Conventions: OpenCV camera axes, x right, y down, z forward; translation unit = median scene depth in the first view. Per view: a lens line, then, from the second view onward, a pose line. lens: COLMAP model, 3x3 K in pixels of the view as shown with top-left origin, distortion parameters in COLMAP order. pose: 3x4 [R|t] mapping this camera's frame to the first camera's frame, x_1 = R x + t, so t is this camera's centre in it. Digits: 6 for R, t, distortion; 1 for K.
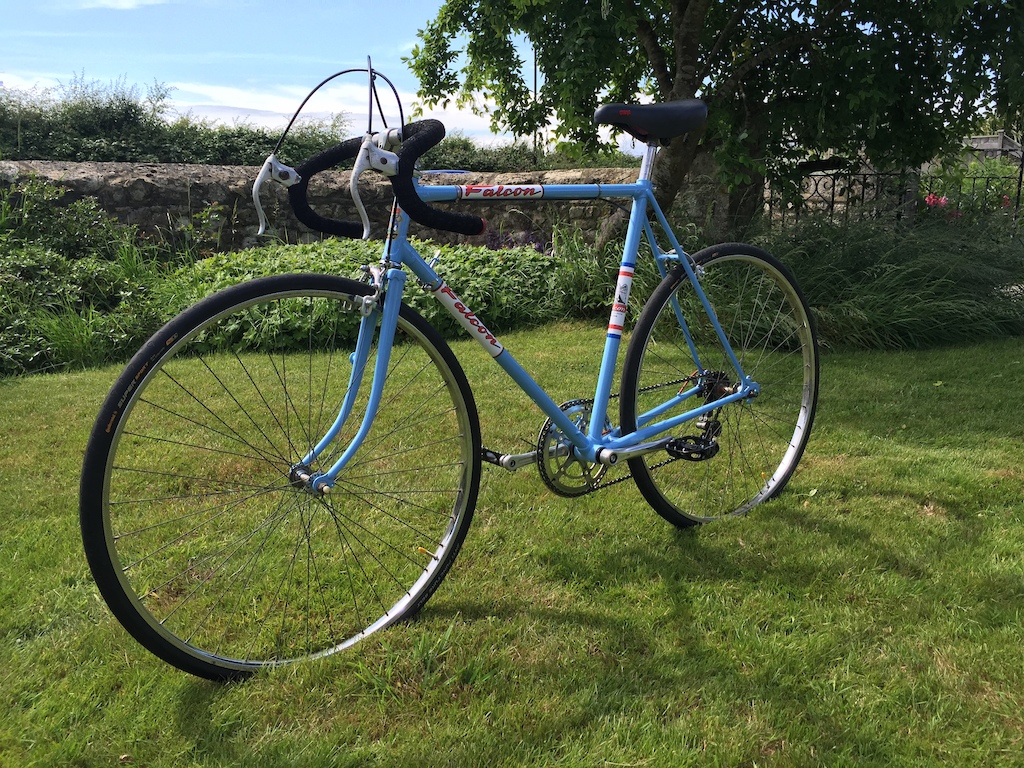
lens RADIAL K [[874.1, 0, 517.1], [0, 874.1, 384.6], [0, 0, 1]] dist [0.071481, -0.100344]
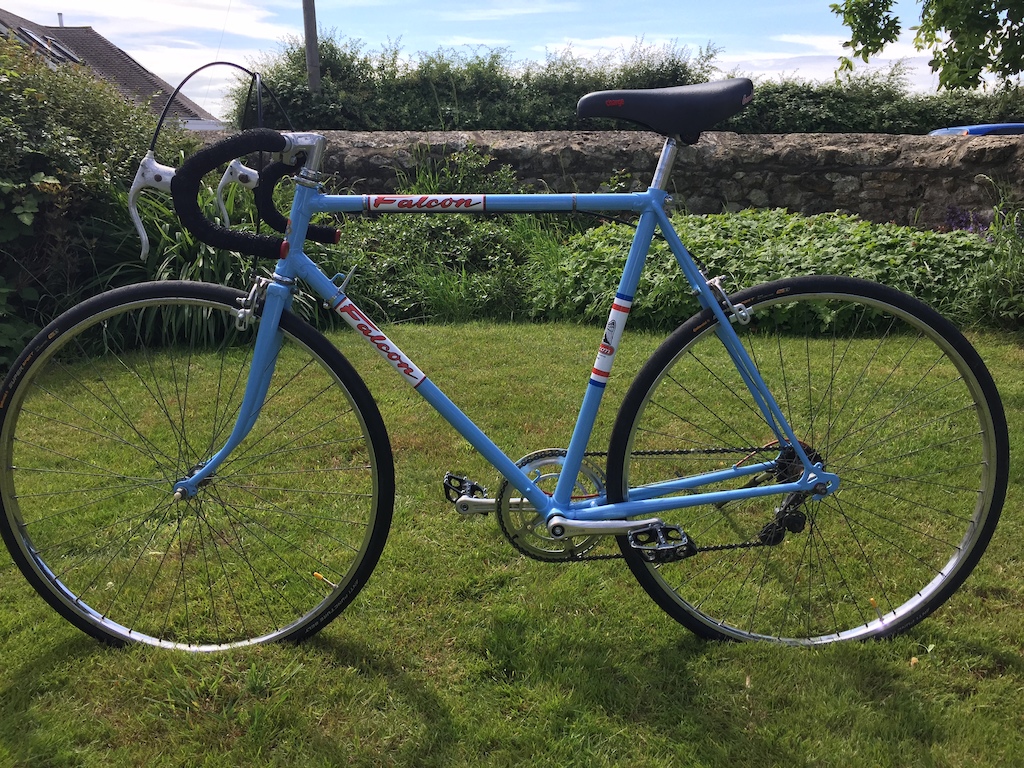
lens RADIAL K [[874.1, 0, 514.3], [0, 874.1, 391.3], [0, 0, 1]] dist [0.071481, -0.100344]
pose [[0.804845, 0.164318, -0.570284, 0.198241], [-0.131187, 0.986395, 0.099069, -0.045687], [0.578805, -0.004921, 0.815451, 0.116972]]
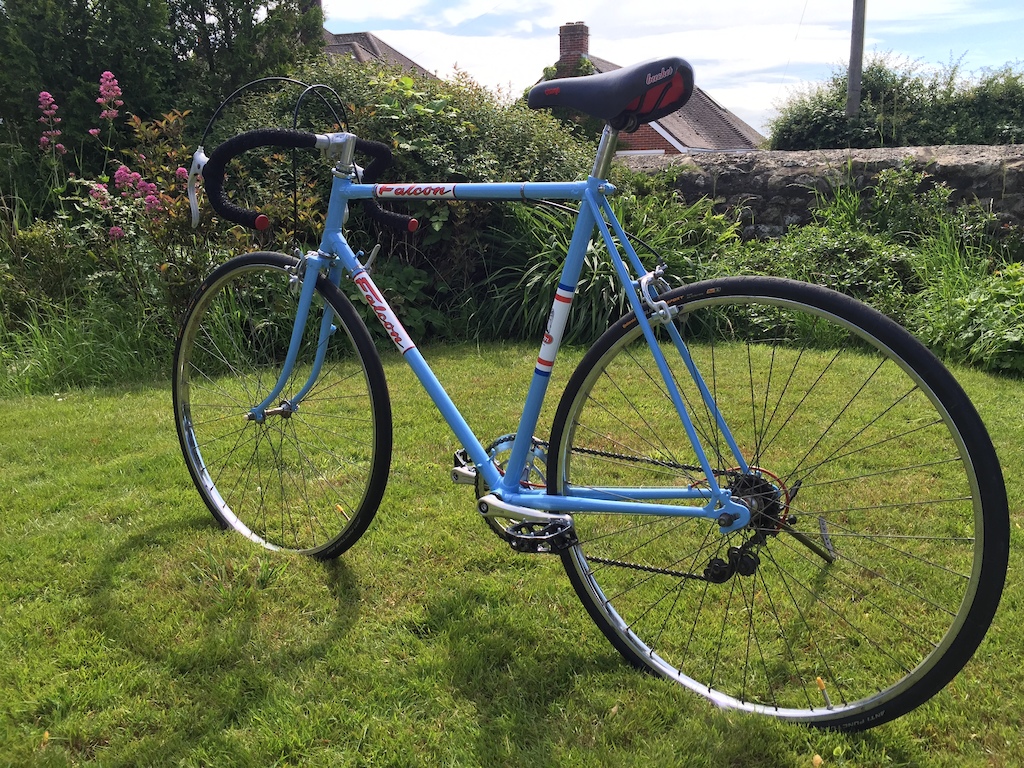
lens RADIAL K [[874.1, 0, 513.3], [0, 874.1, 391.7], [0, 0, 1]] dist [0.071481, -0.100344]
pose [[0.303916, 0.225870, -0.925536, 0.332092], [-0.198006, 0.965251, 0.170543, -0.066000], [0.931895, 0.131431, 0.338079, 0.274728]]
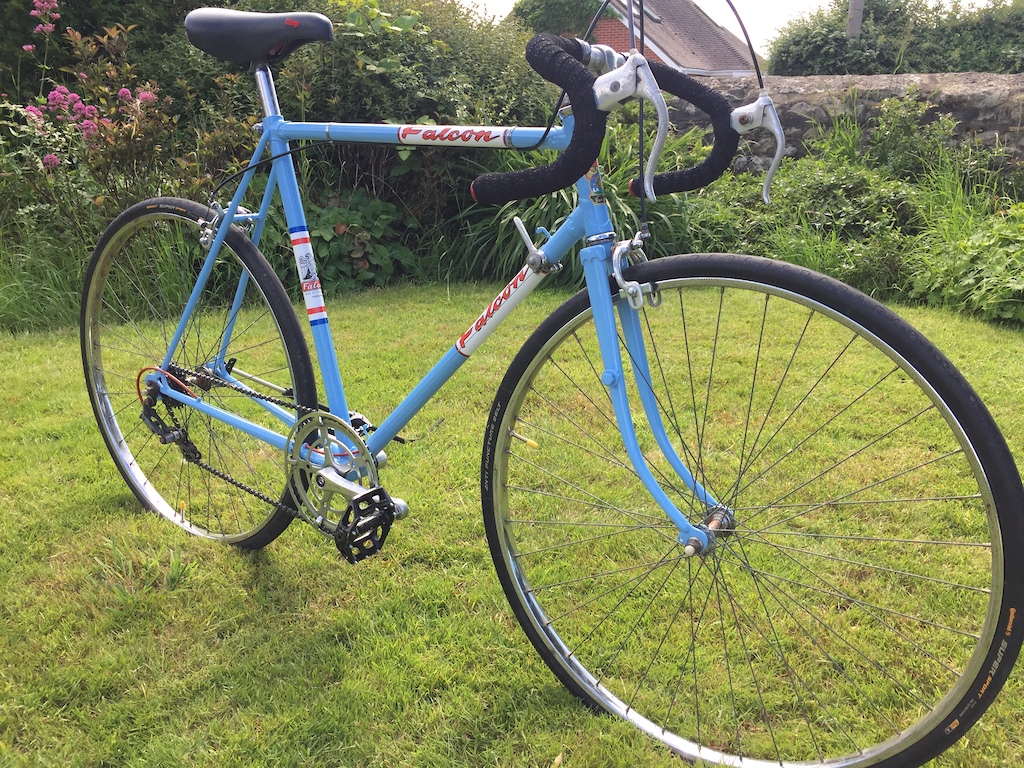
lens RADIAL K [[874.1, 0, 511.3], [0, 874.1, 383.8], [0, 0, 1]] dist [0.071481, -0.100344]
pose [[0.310610, 0.298996, -0.902288, 0.288770], [-0.209005, 0.947492, 0.242027, -0.079131], [0.927275, 0.113406, 0.356792, 0.302846]]
